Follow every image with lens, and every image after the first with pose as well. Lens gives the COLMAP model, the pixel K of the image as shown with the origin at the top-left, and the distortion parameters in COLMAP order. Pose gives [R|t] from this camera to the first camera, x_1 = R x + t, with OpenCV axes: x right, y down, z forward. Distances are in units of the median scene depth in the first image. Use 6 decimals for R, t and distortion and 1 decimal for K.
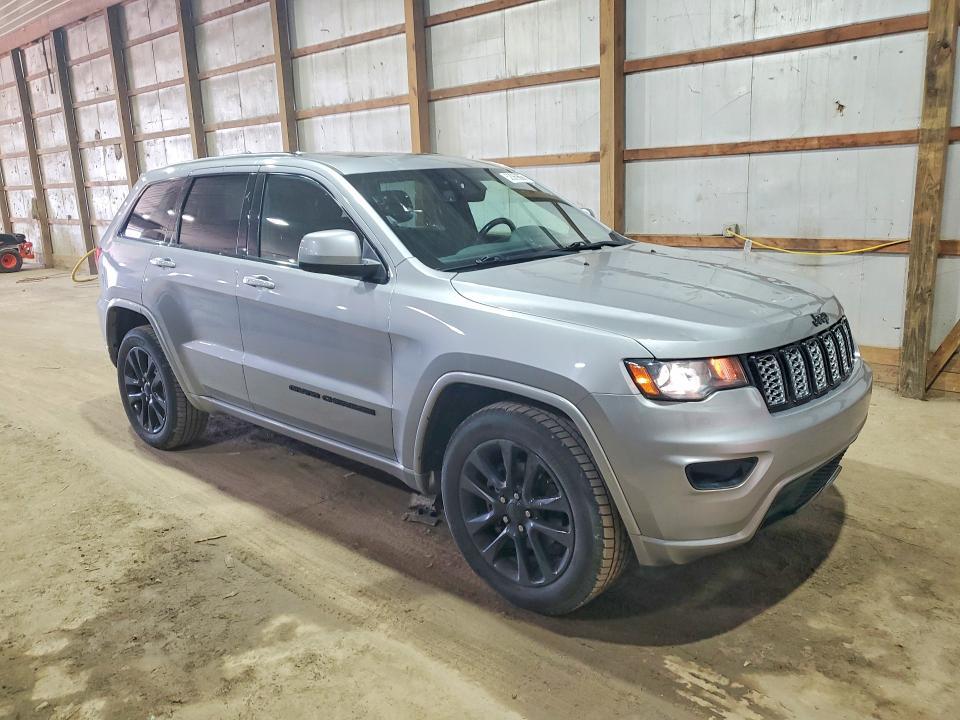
lens RADIAL K [[736.0, 0, 482.5], [0, 736.0, 360.3], [0, 0, 1]] dist [0.051919, -0.055902]
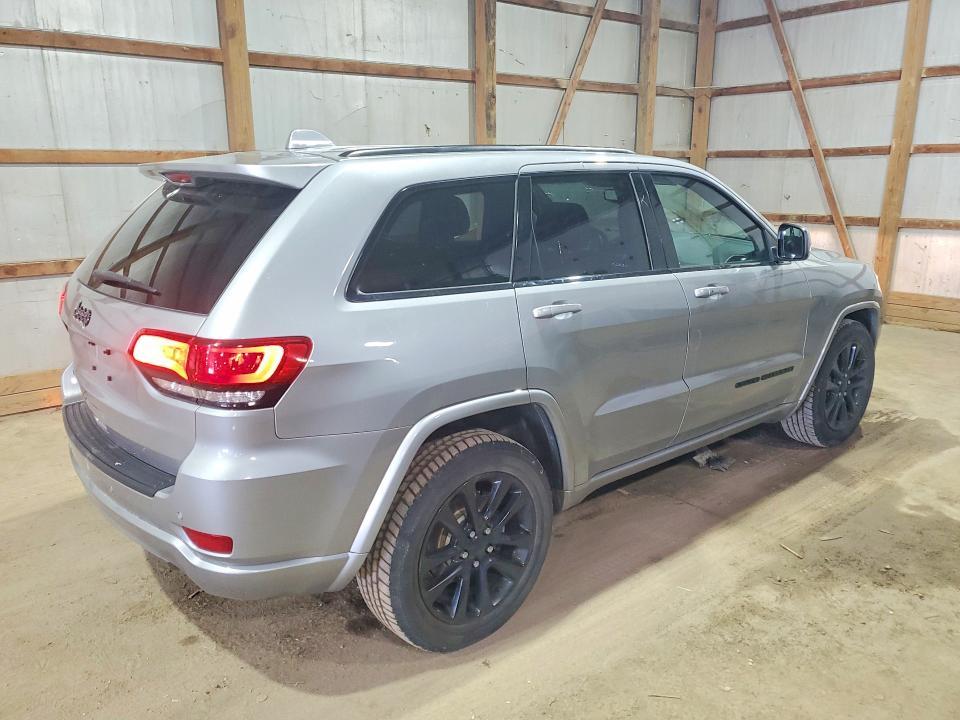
lens RADIAL K [[736.0, 0, 482.5], [0, 736.0, 360.3], [0, 0, 1]] dist [0.051919, -0.055902]
pose [[0.142103, -0.222797, 0.964452, -1.197600], [0.241709, 0.952655, 0.184458, -0.244667], [-0.959887, 0.206904, 0.189227, 1.070244]]
